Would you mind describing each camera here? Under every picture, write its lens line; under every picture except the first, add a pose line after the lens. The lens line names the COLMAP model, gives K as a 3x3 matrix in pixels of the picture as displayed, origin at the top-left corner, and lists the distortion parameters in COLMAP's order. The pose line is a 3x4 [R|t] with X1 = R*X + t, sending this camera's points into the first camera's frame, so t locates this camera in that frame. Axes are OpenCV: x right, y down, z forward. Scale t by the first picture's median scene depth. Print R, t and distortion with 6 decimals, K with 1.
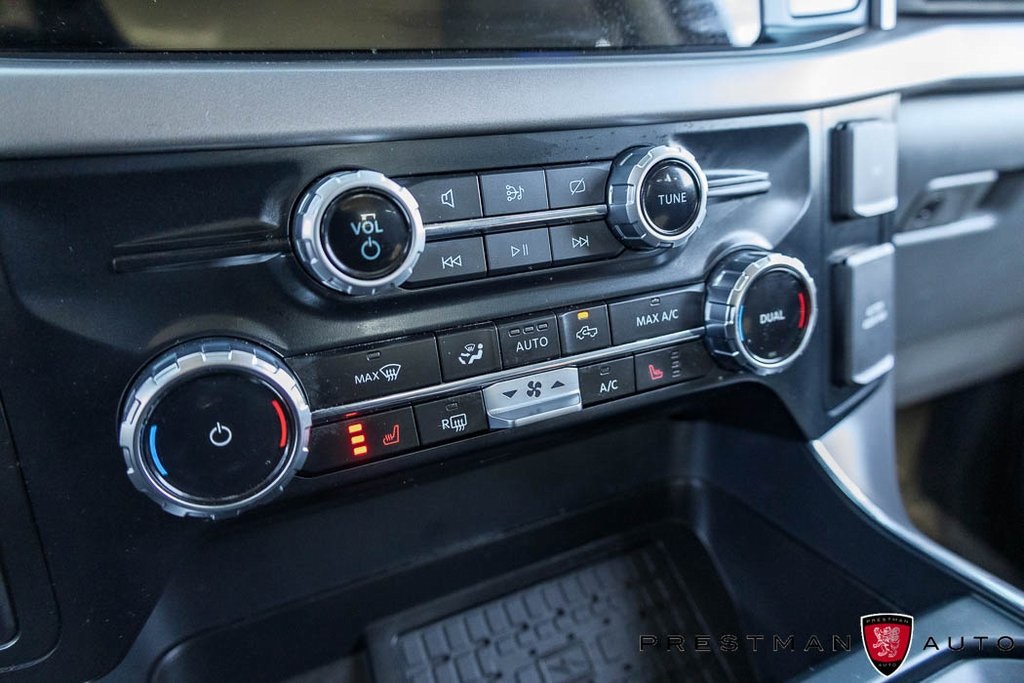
lens RADIAL K [[668.7, 0, 506.7], [0, 668.7, 339.2], [0, 0, 1]] dist [0.009887, 0.001425]
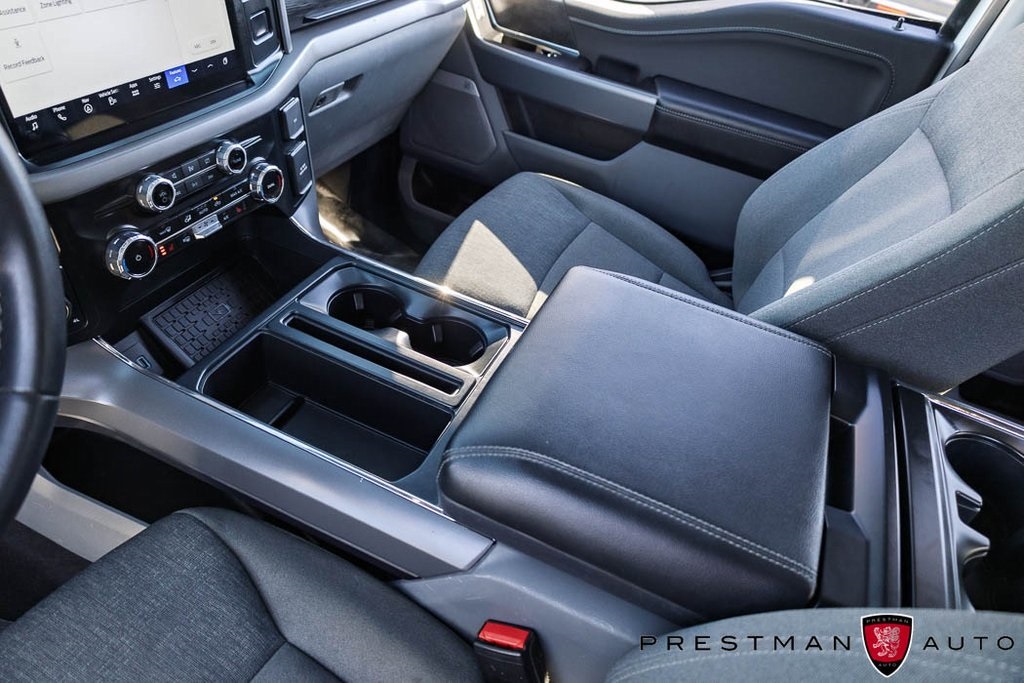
lens RADIAL K [[668.7, 0, 512.3], [0, 668.7, 337.8], [0, 0, 1]] dist [0.009887, 0.001425]
pose [[0.745153, -0.295067, 0.598065, -0.887540], [0.030368, 0.910876, 0.411561, -0.663275], [-0.666202, -0.288514, 0.687703, -2.214674]]
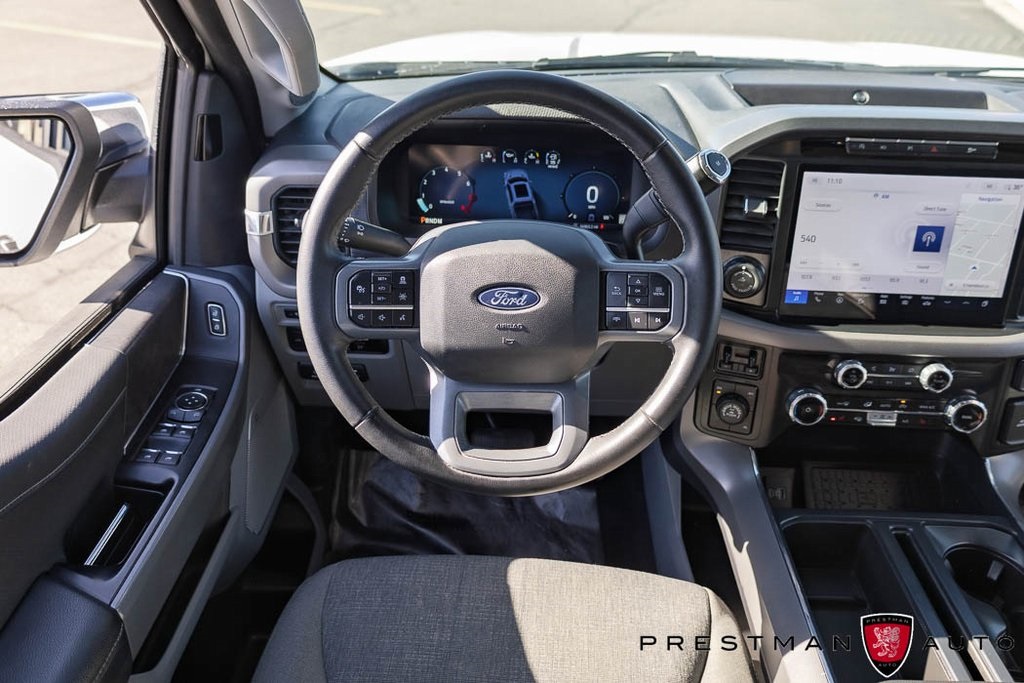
lens RADIAL K [[789.4, 0, 532.7], [0, 789.4, 285.1], [0, 0, 1]] dist [0.017061, 0.008611]
pose [[0.889807, 0.271711, -0.366630, -0.247528], [-0.215341, 0.958349, 0.187607, -0.940302], [0.402334, -0.087983, 0.911255, -3.392207]]
